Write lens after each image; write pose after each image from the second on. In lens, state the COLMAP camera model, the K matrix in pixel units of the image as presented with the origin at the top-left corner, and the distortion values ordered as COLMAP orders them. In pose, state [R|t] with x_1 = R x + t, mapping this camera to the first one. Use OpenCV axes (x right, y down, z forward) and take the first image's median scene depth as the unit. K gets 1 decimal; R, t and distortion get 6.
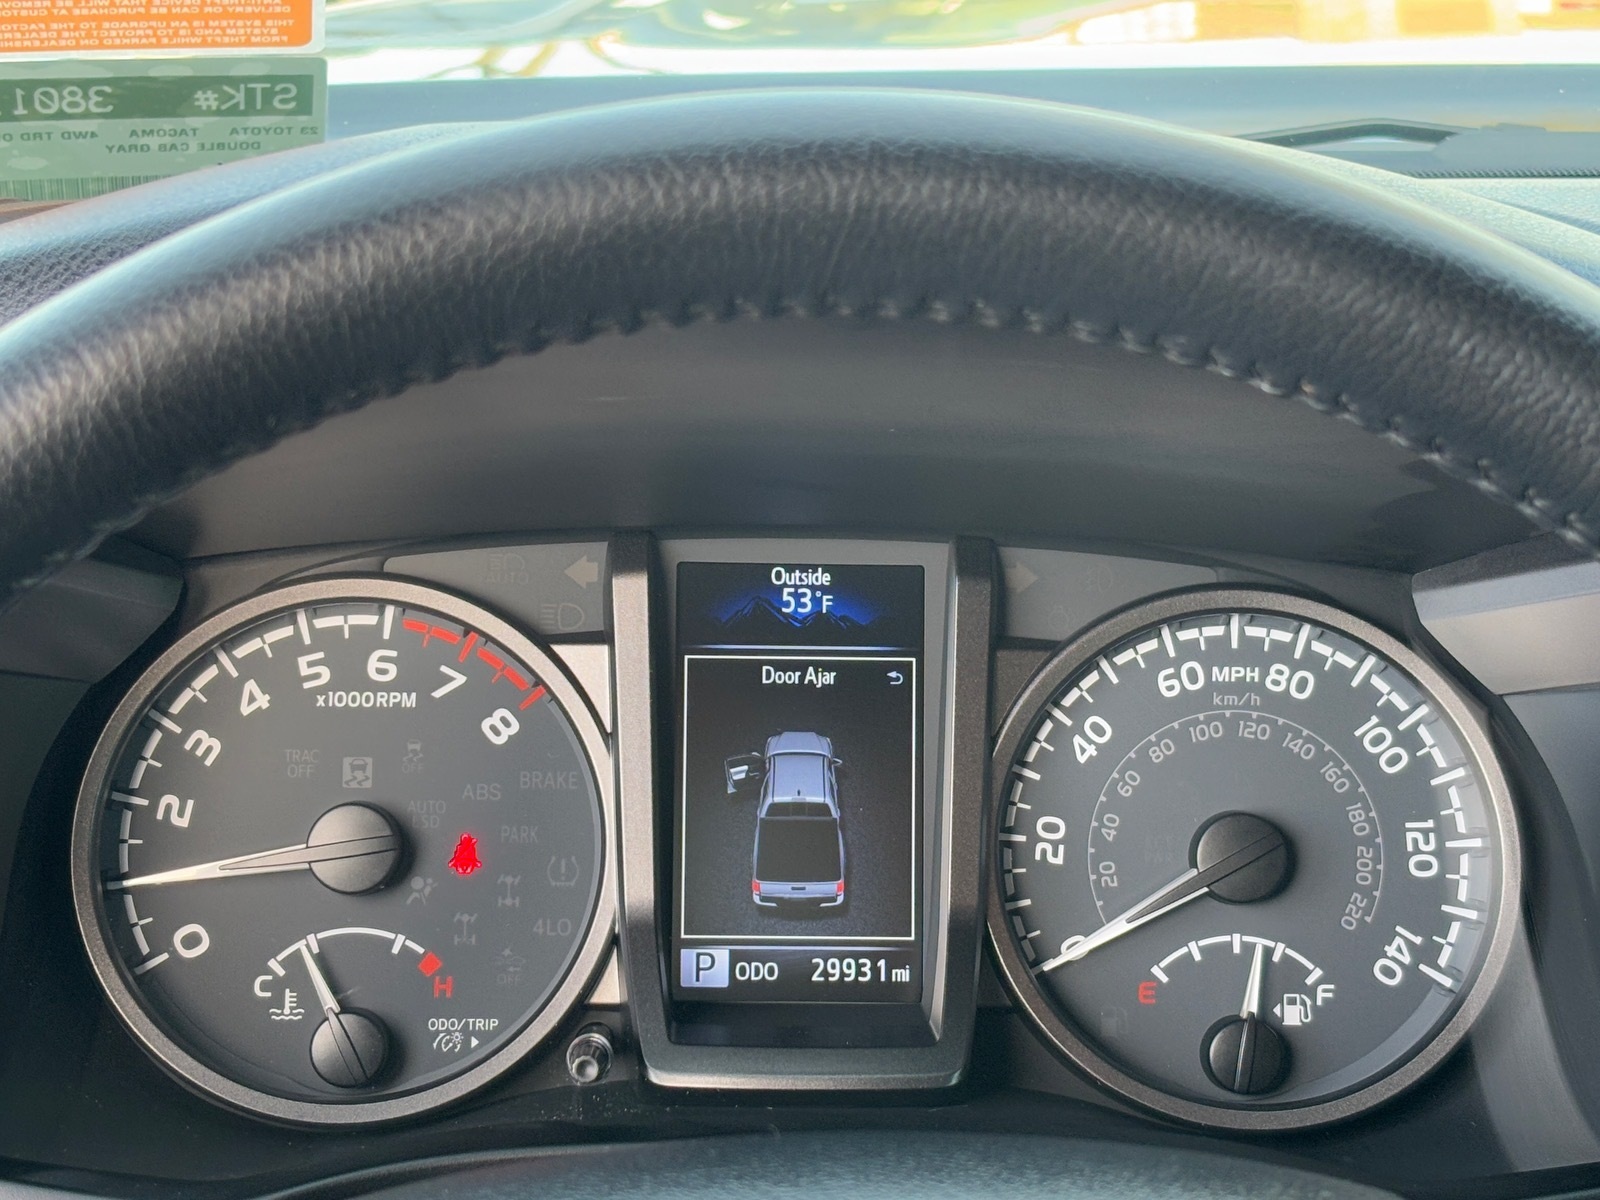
lens RADIAL K [[3114.9, 0, 777.7], [0, 3114.9, 526.9], [0, 0, 1]] dist [0.143687, 0.000000]
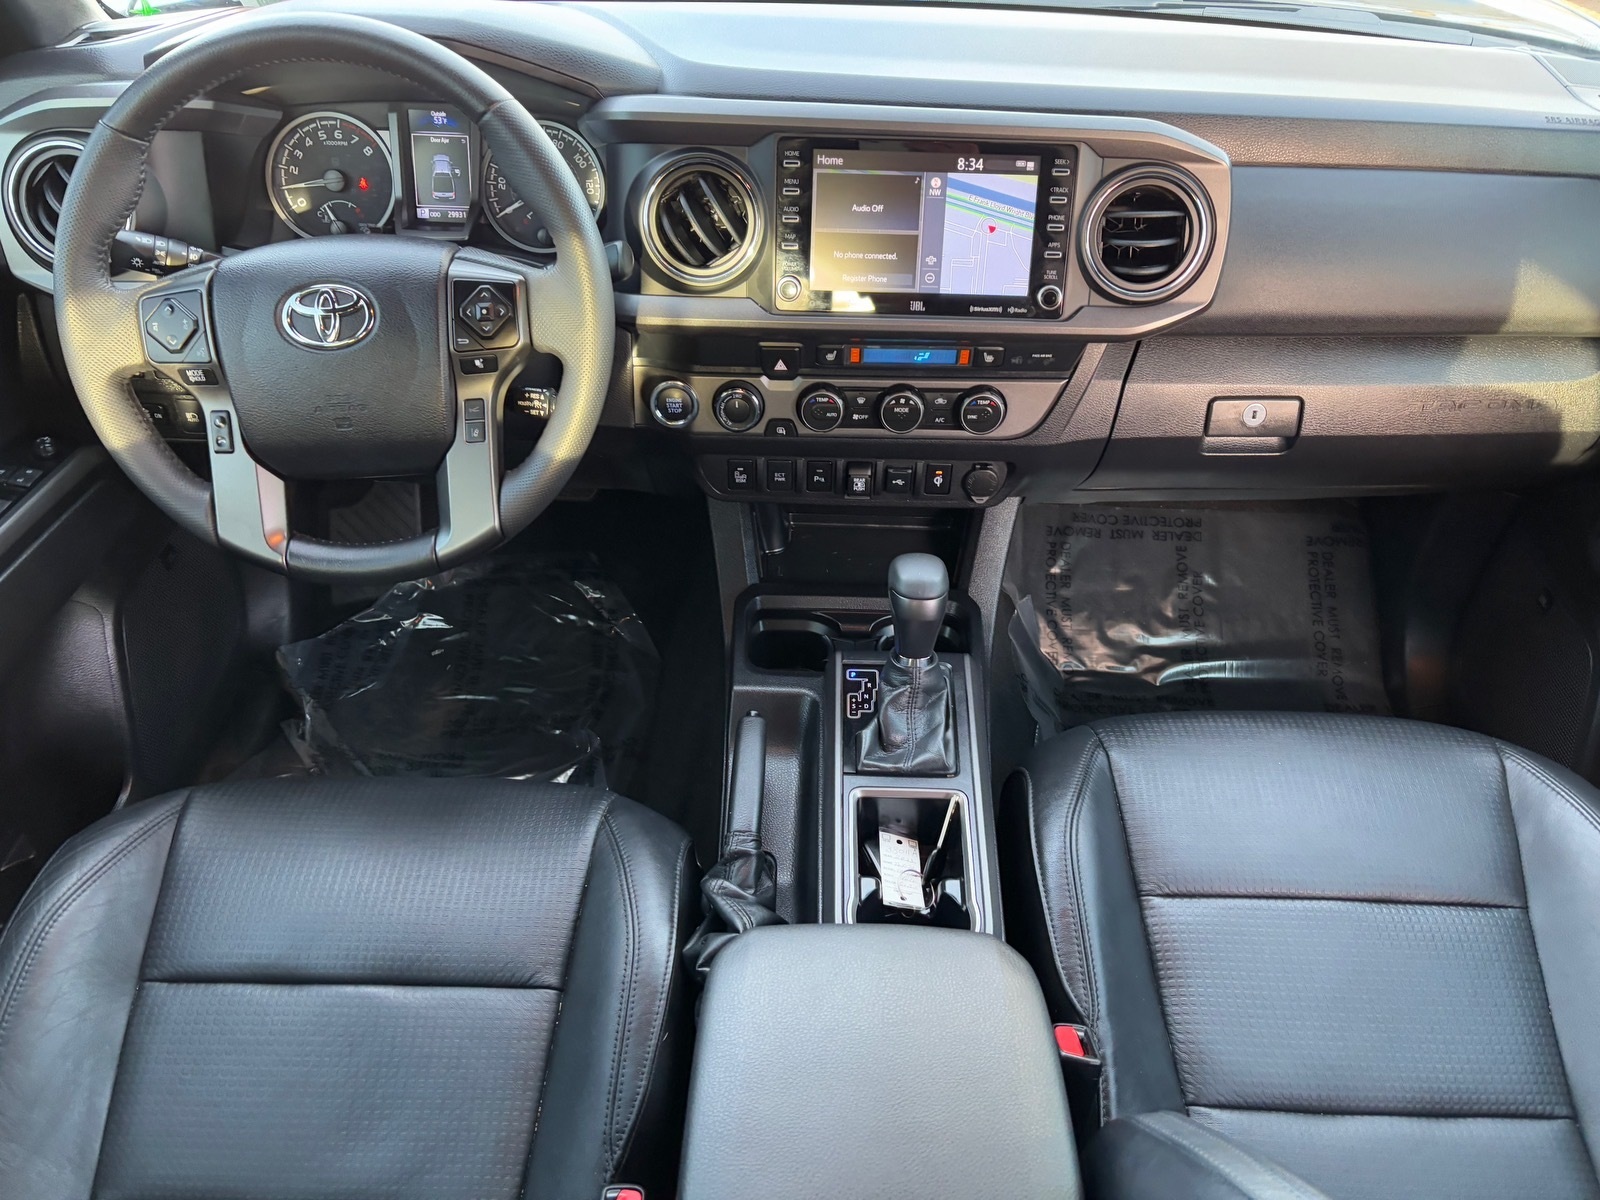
lens RADIAL K [[1221.2, 0, 808.9], [0, 1221.2, 614.6], [0, 0, 1]] dist [0.039434, -0.053934]
pose [[0.998602, 0.035336, -0.039319, 0.586262], [-0.016564, 0.915473, 0.402037, -0.039248], [0.050202, -0.400824, 0.914779, -0.724776]]
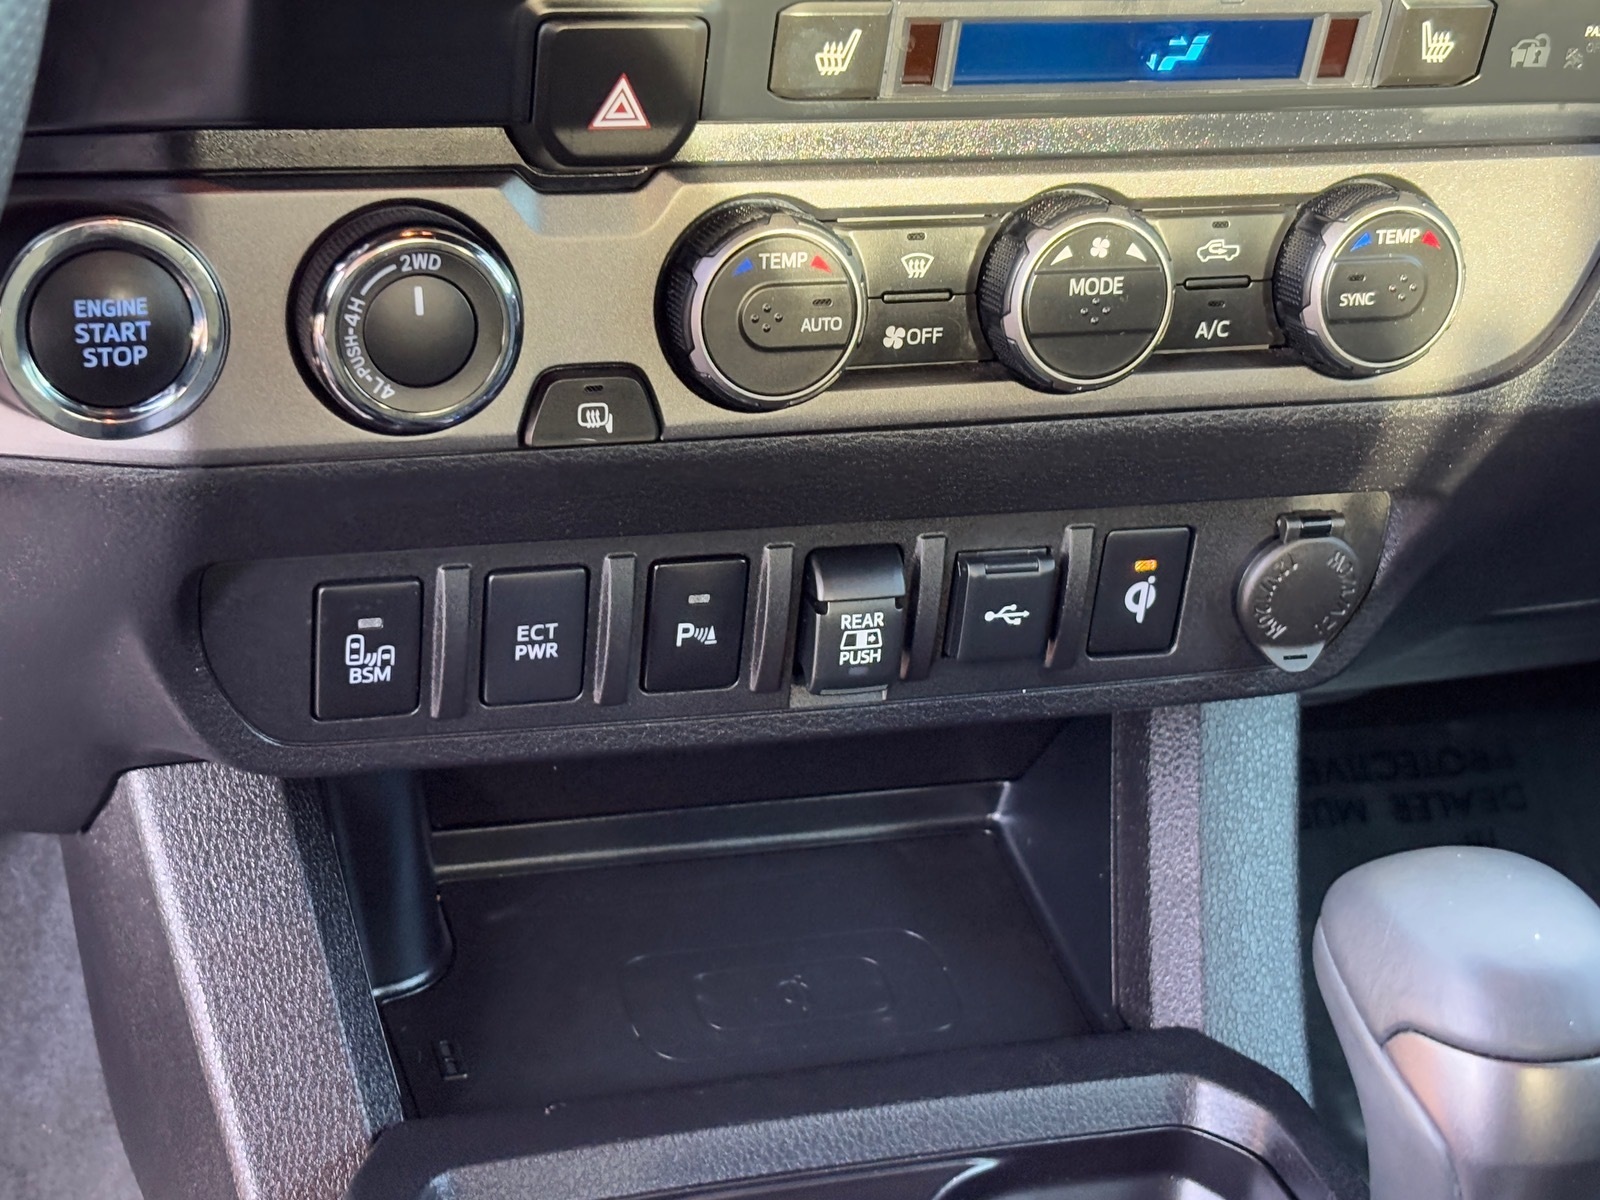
lens RADIAL K [[2756.5, 0, 783.5], [0, 2756.5, 610.3], [0, 0, 1]] dist [0.101234, 0.000000]
pose [[0.954606, -0.062168, 0.291313, 0.281853], [-0.001291, 0.977106, 0.212750, 0.271802], [-0.297869, -0.203469, 0.932671, 0.053375]]
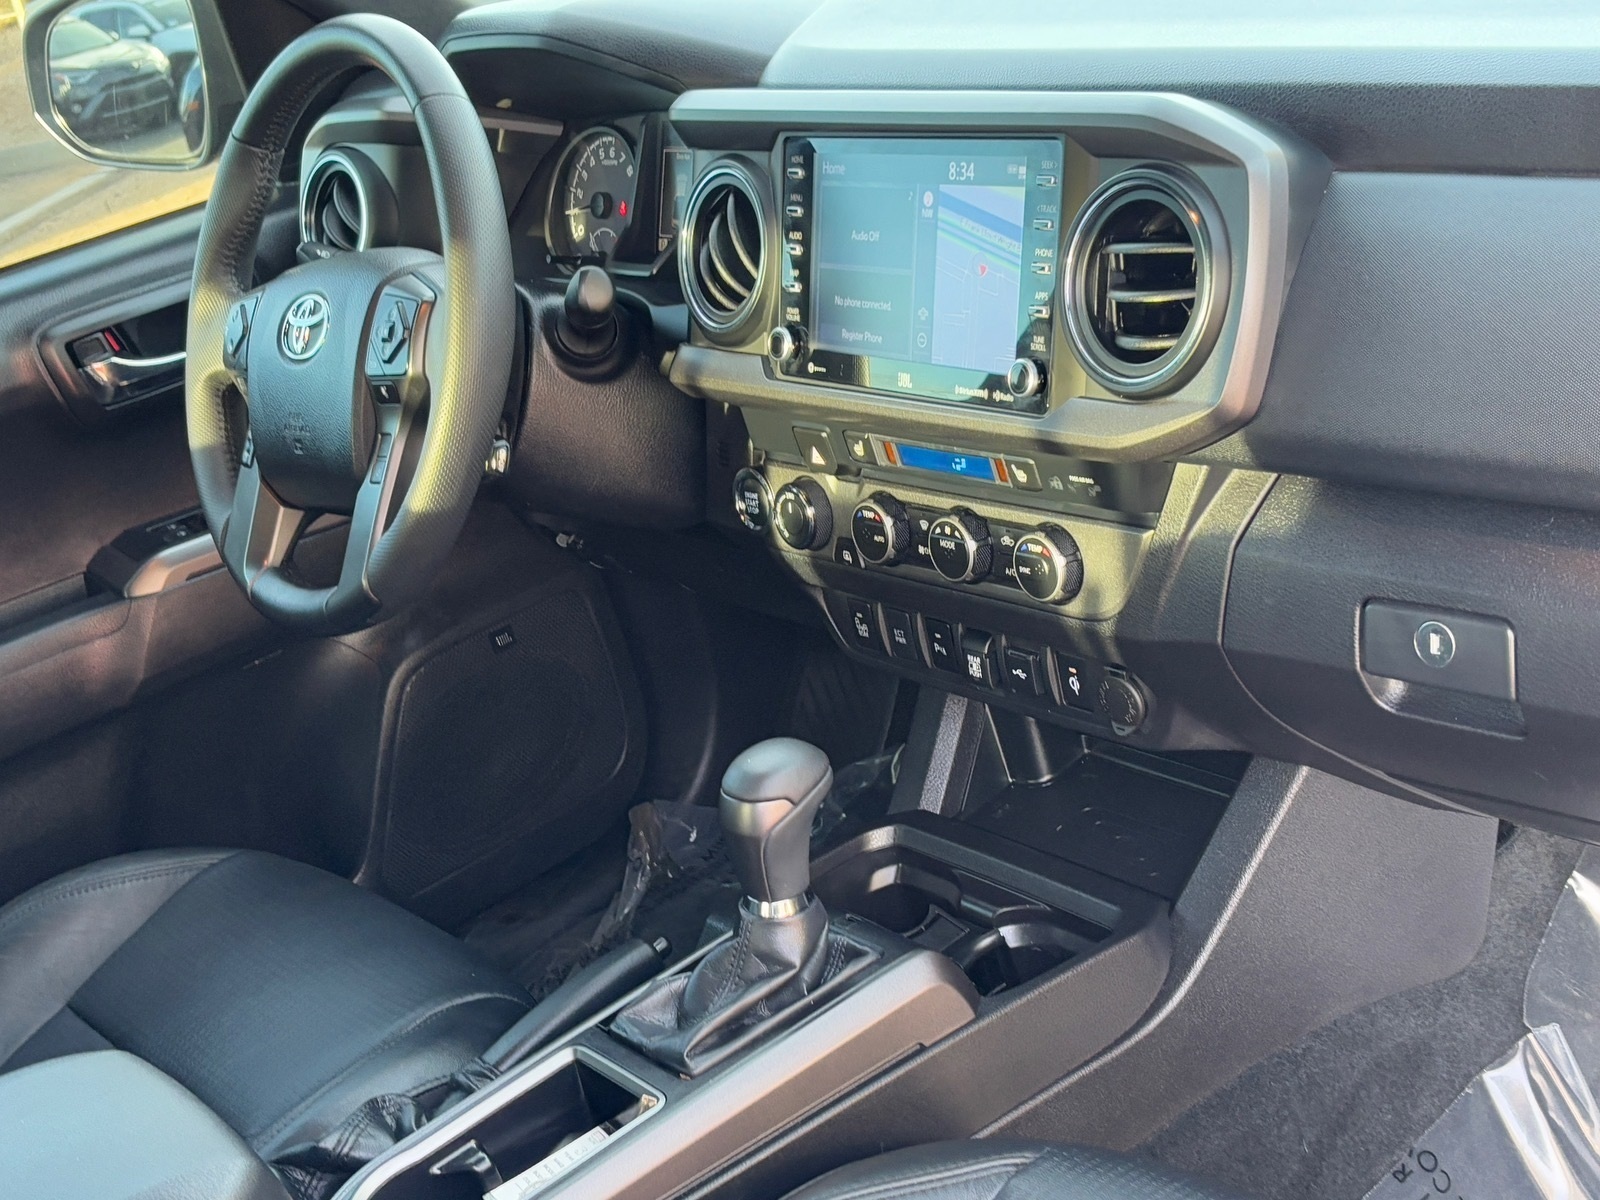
lens RADIAL K [[2166.0, 0, 793.6], [0, 2166.0, 603.3], [0, 0, 1]] dist [0.148746, 0.000000]
pose [[0.579712, 0.167698, -0.797377, 2.008881], [0.013198, 0.976531, 0.214971, 0.014974], [0.814714, -0.135145, 0.563894, -0.274270]]
